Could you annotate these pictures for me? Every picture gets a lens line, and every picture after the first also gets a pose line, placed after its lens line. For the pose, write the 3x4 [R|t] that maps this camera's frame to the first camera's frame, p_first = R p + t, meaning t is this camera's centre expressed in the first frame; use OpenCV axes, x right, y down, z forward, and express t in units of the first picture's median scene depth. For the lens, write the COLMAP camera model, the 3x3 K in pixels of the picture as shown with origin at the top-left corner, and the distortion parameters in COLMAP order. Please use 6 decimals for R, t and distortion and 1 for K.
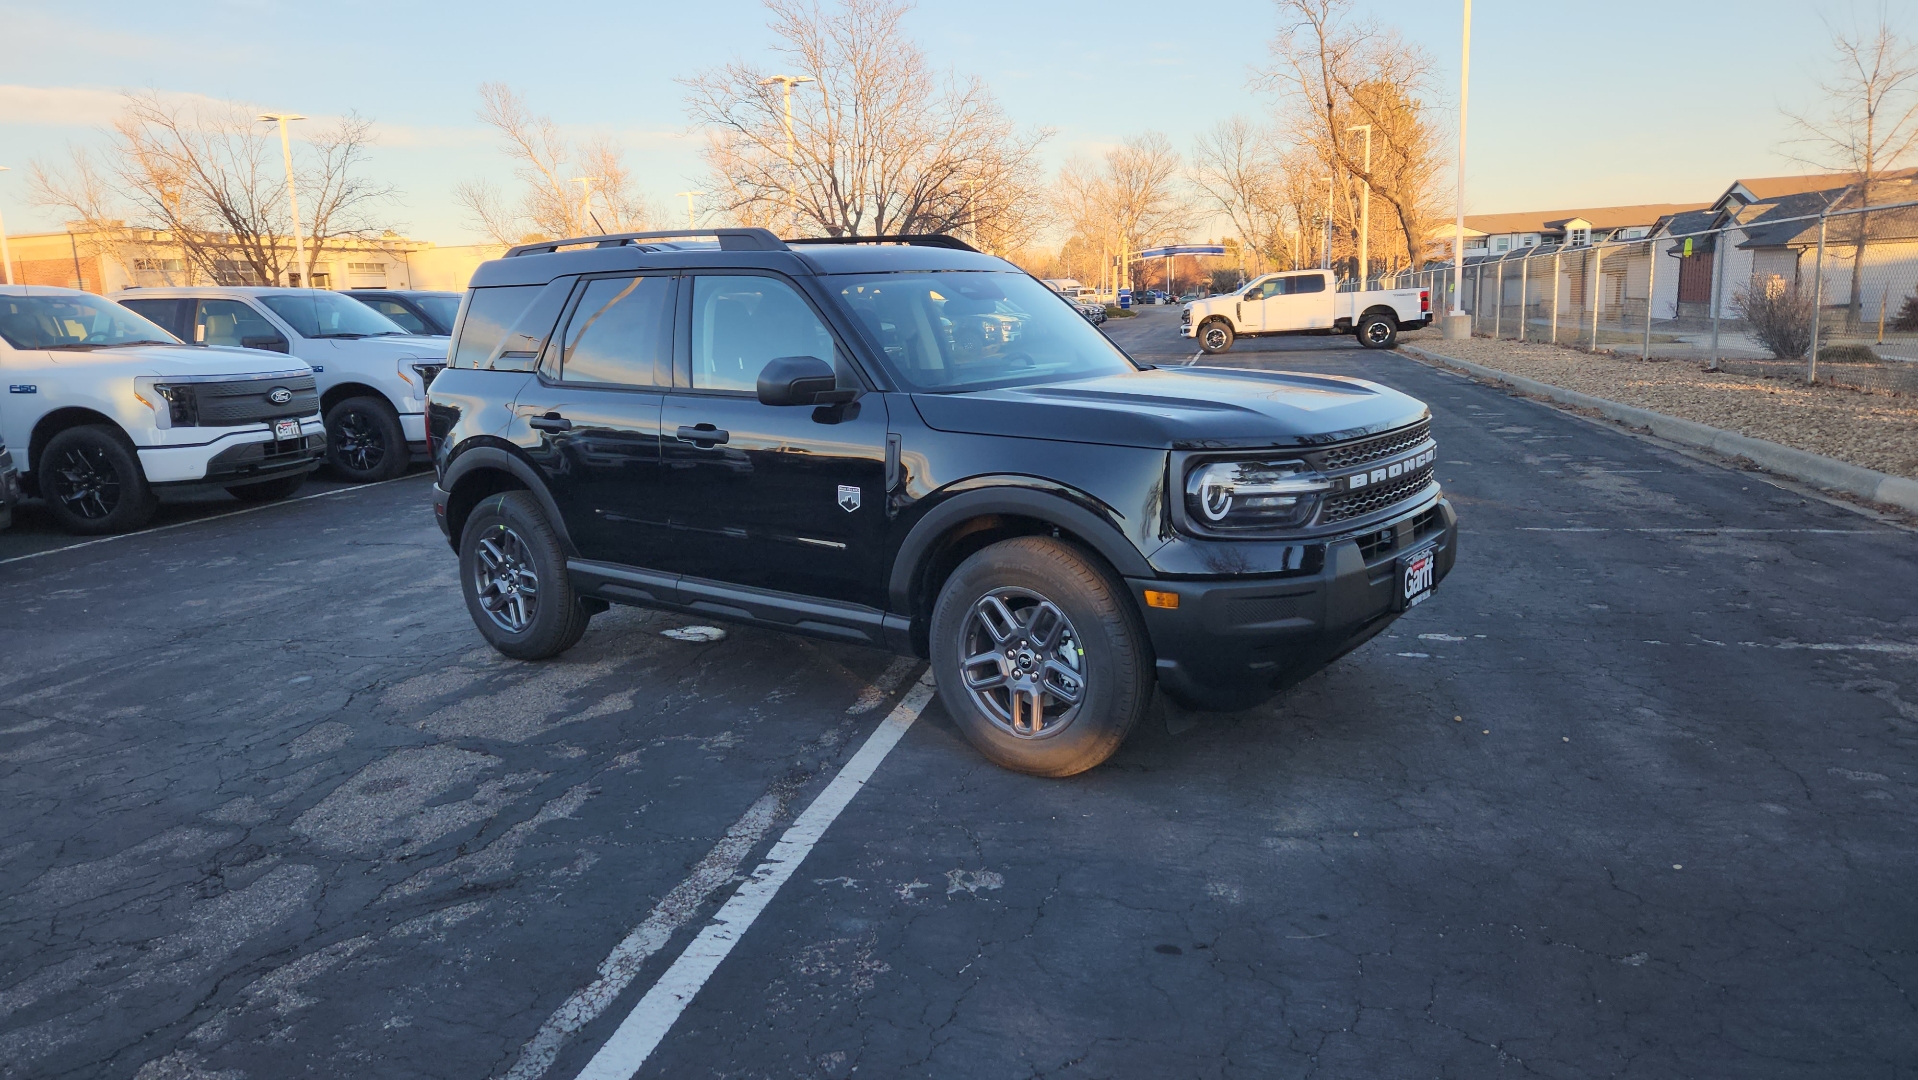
lens RADIAL K [[1287.0, 0, 932.4], [0, 1287.0, 539.4], [0, 0, 1]] dist [0.079742, -0.064835]
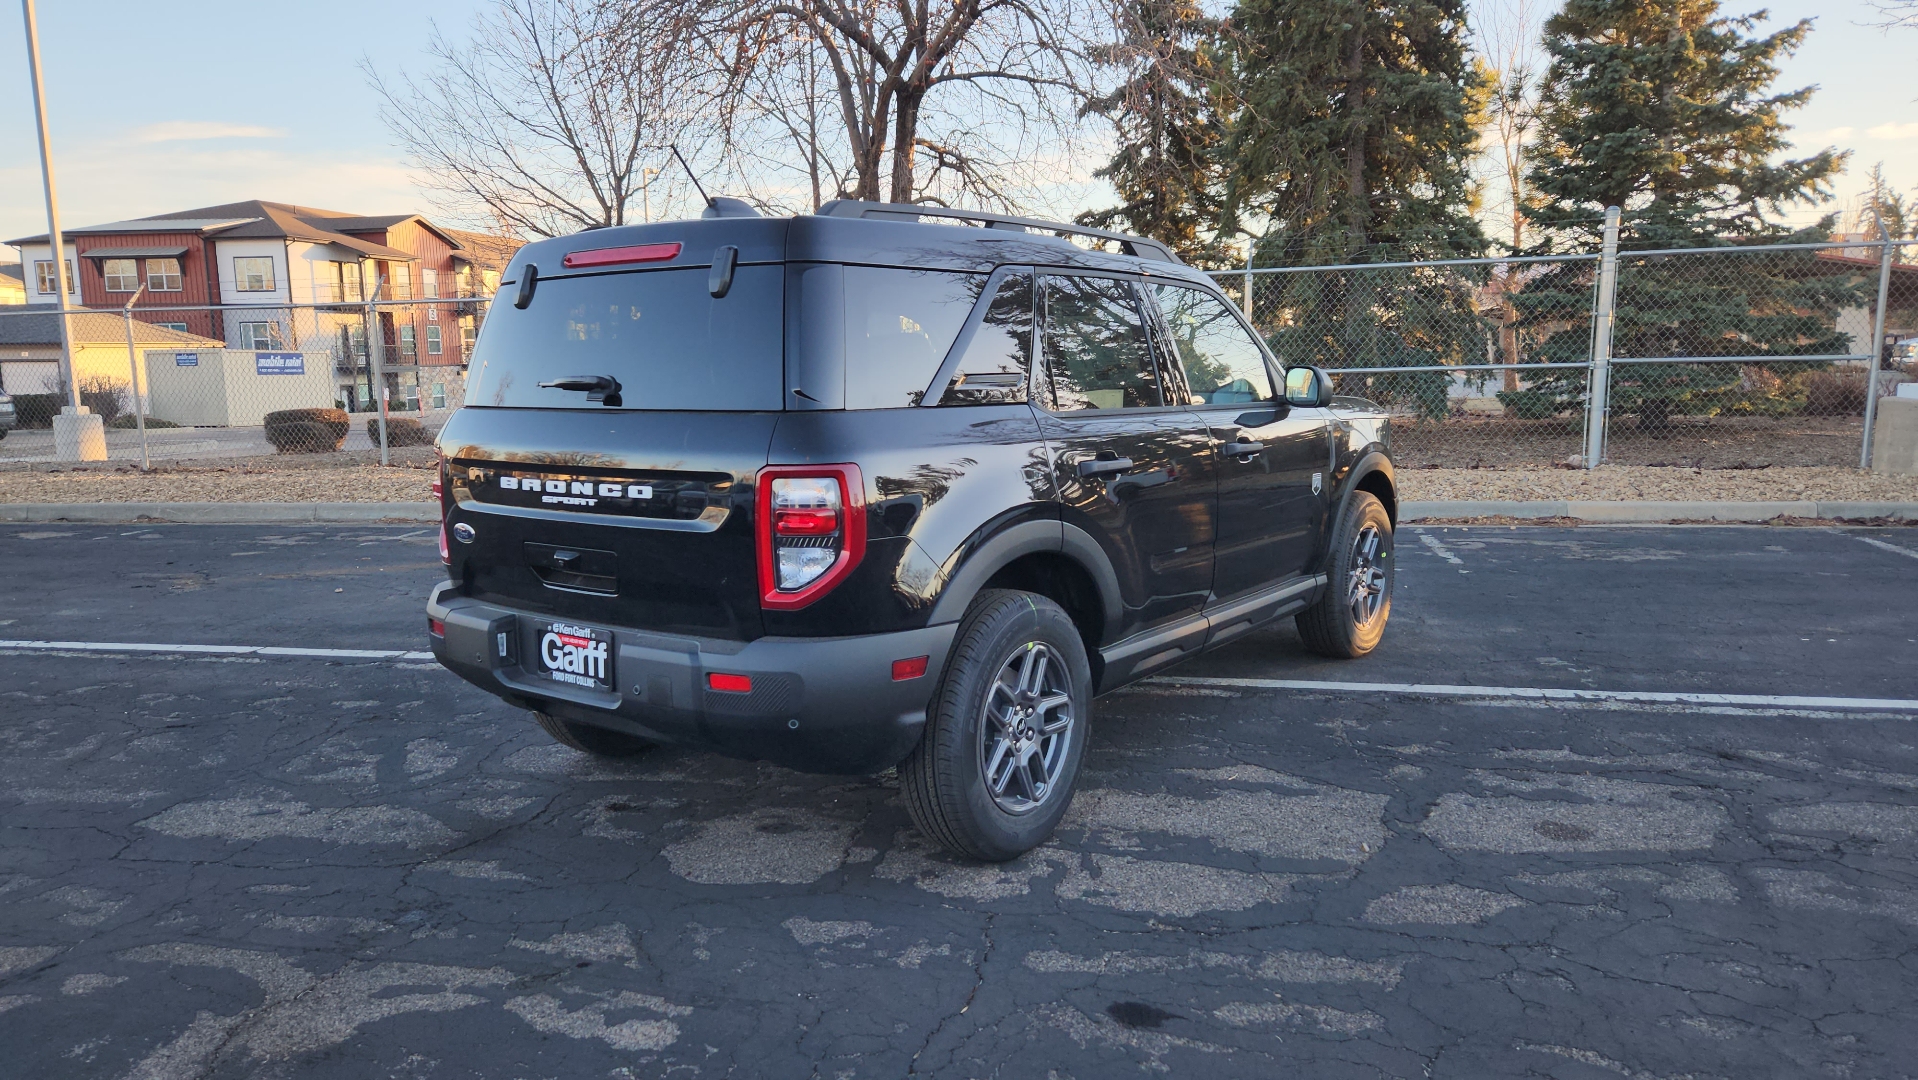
lens RADIAL K [[1287.0, 0, 932.4], [0, 1287.0, 539.4], [0, 0, 1]] dist [0.079742, -0.064835]
pose [[-0.024877, -0.104864, 0.994175, -0.874972], [0.198859, 0.974090, 0.107721, -0.126302], [-0.979712, 0.200381, -0.003379, 0.951894]]
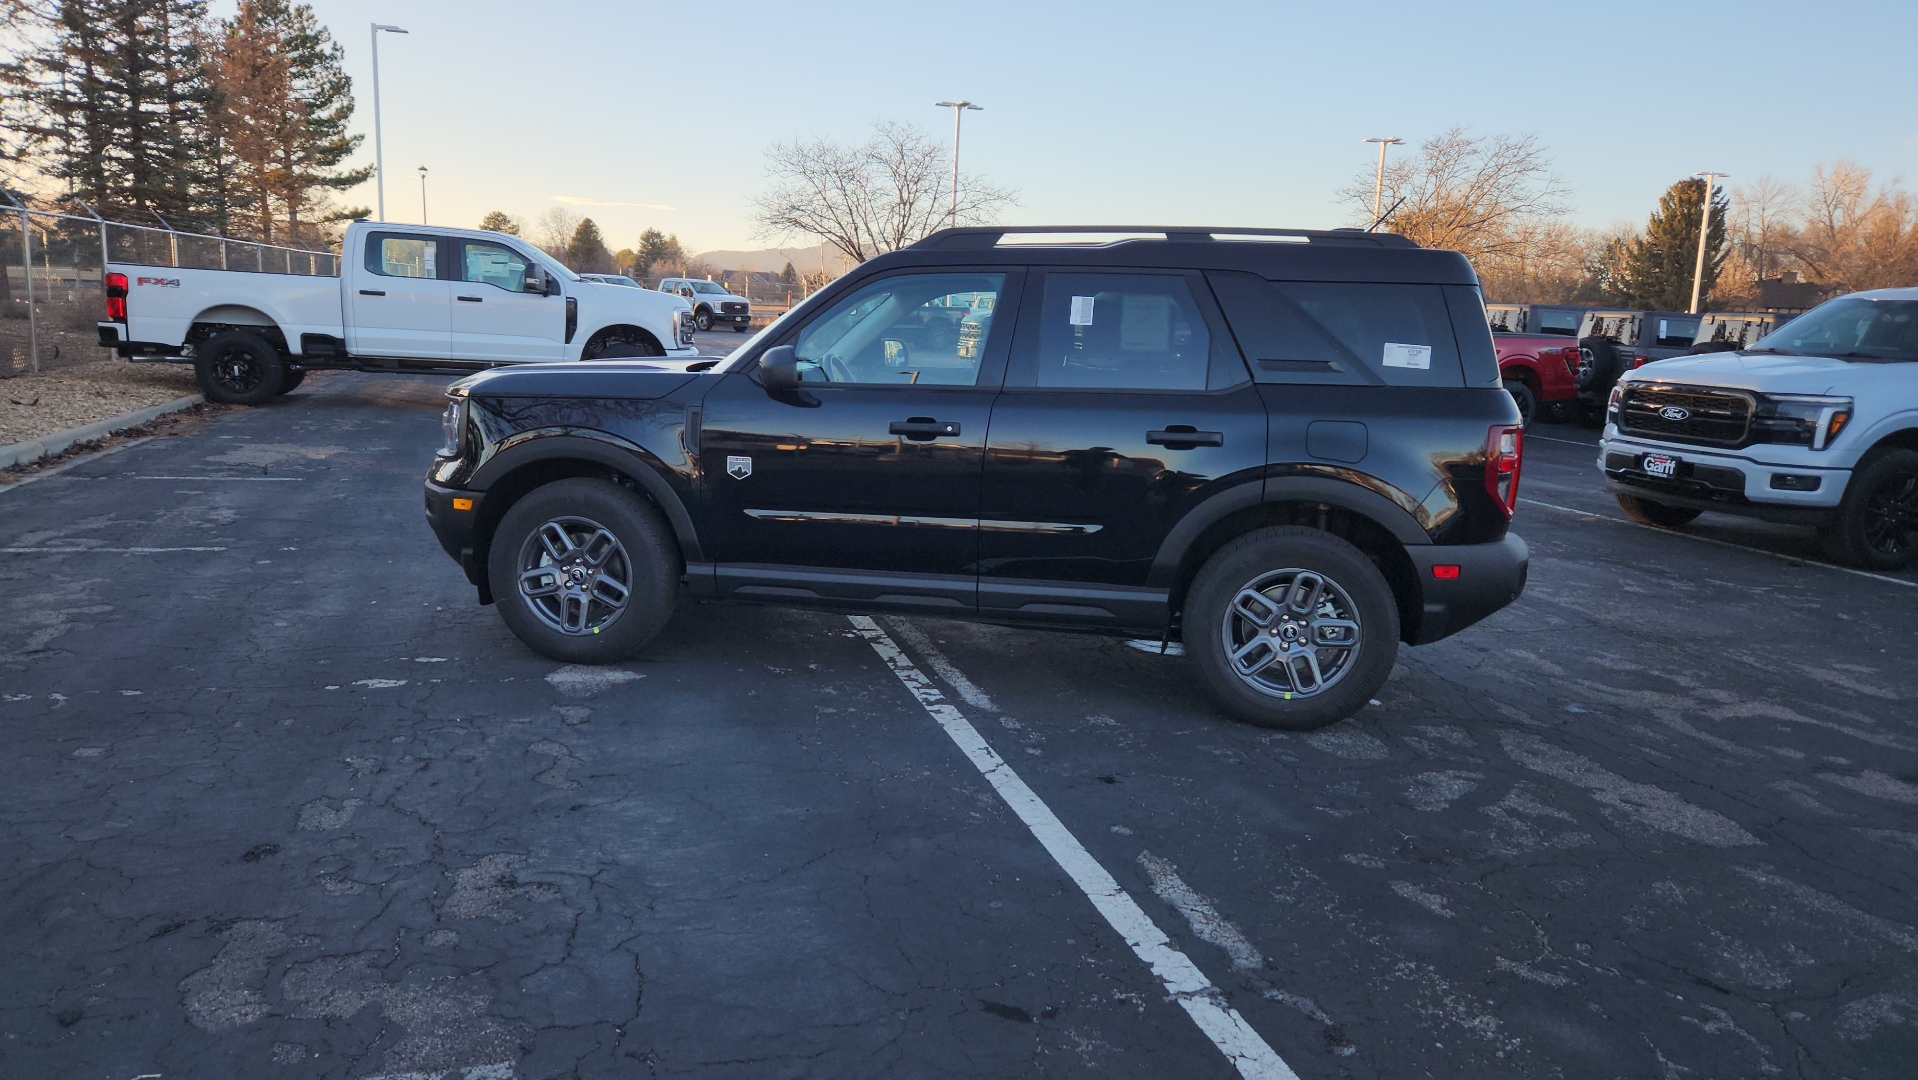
lens RADIAL K [[1260.6, 0, 911.9], [0, 1260.6, 555.2], [0, 0, 1]] dist [0.074495, -0.057797]
pose [[-0.879110, 0.090149, -0.468015, 0.420162], [-0.093505, 0.930246, 0.354822, -0.307359], [0.467357, 0.355689, -0.809360, 1.632741]]
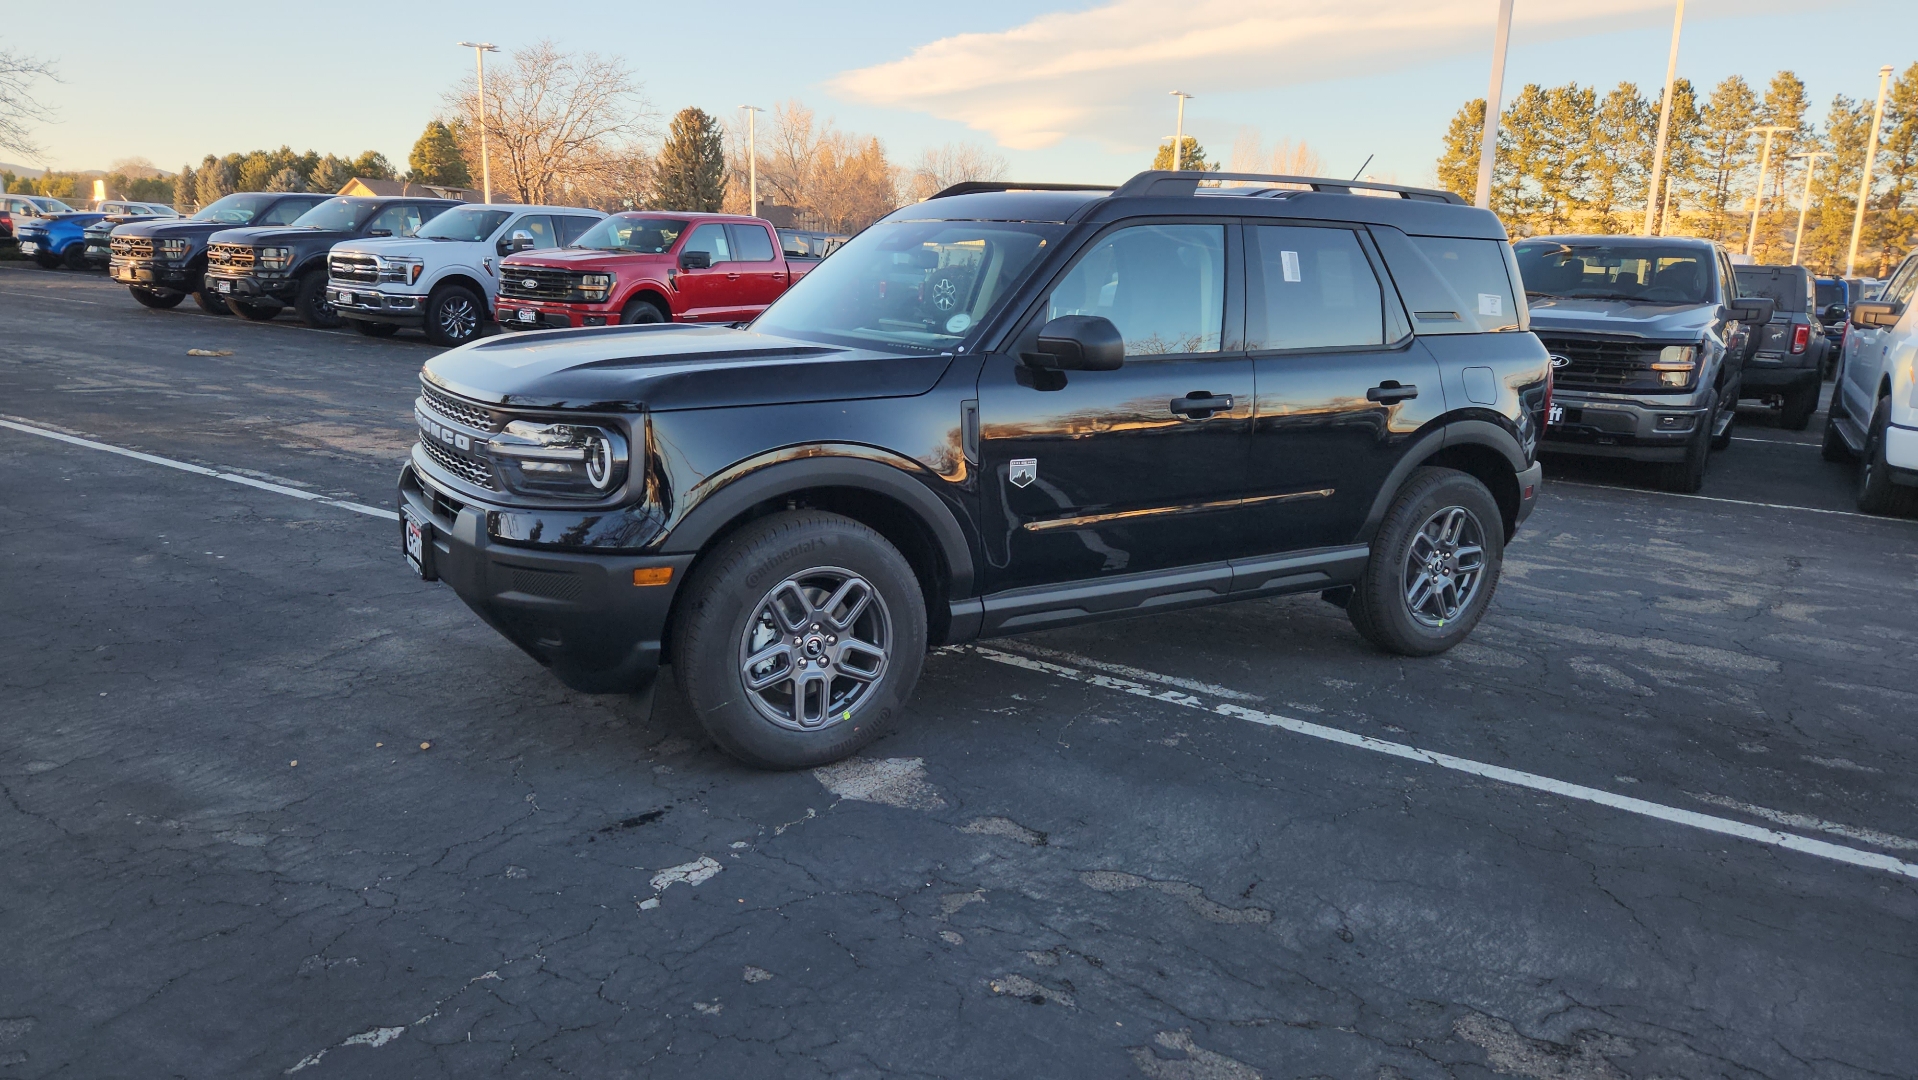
lens RADIAL K [[1277.3, 0, 920.0], [0, 1277.3, 550.7], [0, 0, 1]] dist [0.072436, -0.055206]
pose [[-0.351941, 0.226358, -0.908240, 0.738424], [-0.191762, 0.932301, 0.306662, -0.217772], [0.916169, 0.282093, -0.284708, 1.076465]]
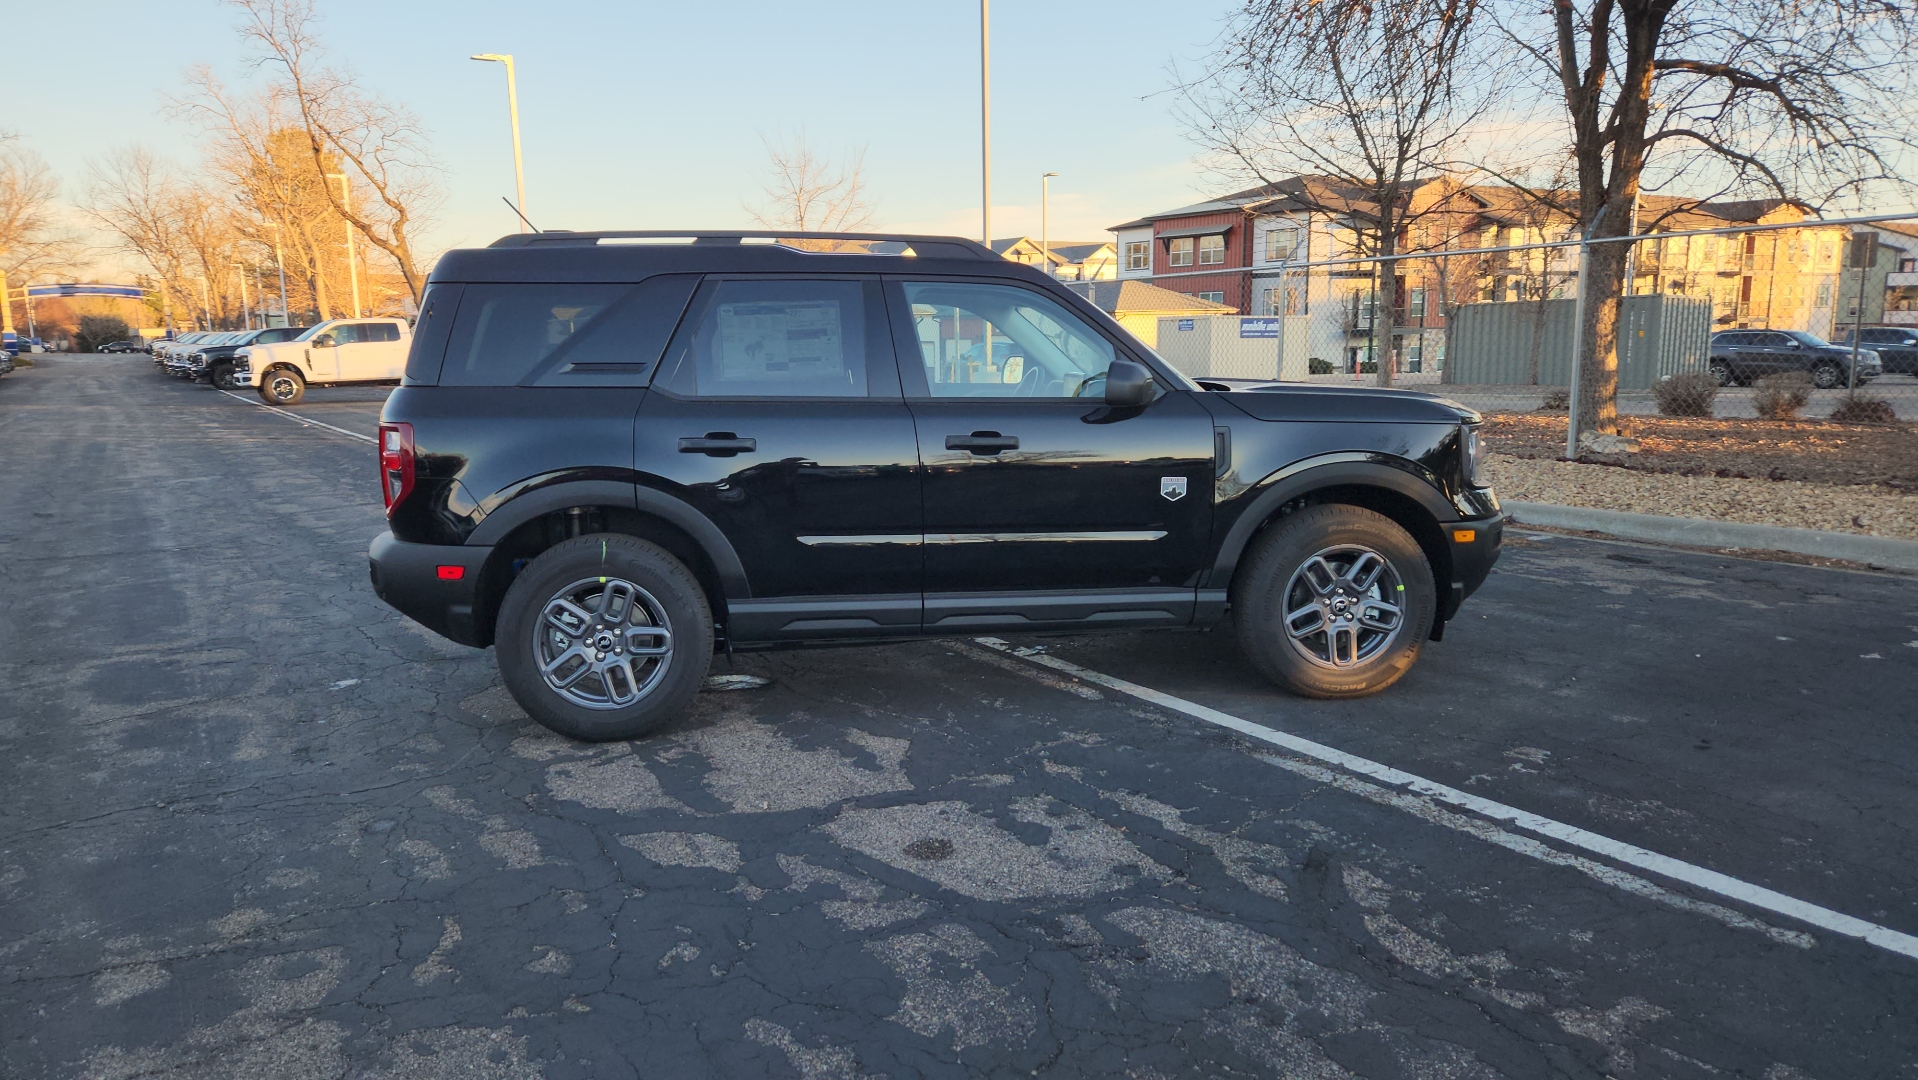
lens RADIAL K [[1281.4, 0, 918.3], [0, 1281.4, 543.9], [0, 0, 1]] dist [0.075980, -0.061751]
pose [[0.699966, -0.089130, 0.708593, -0.697641], [0.117129, 0.993074, 0.009210, -0.014368], [-0.704506, 0.076550, 0.705558, 0.269442]]
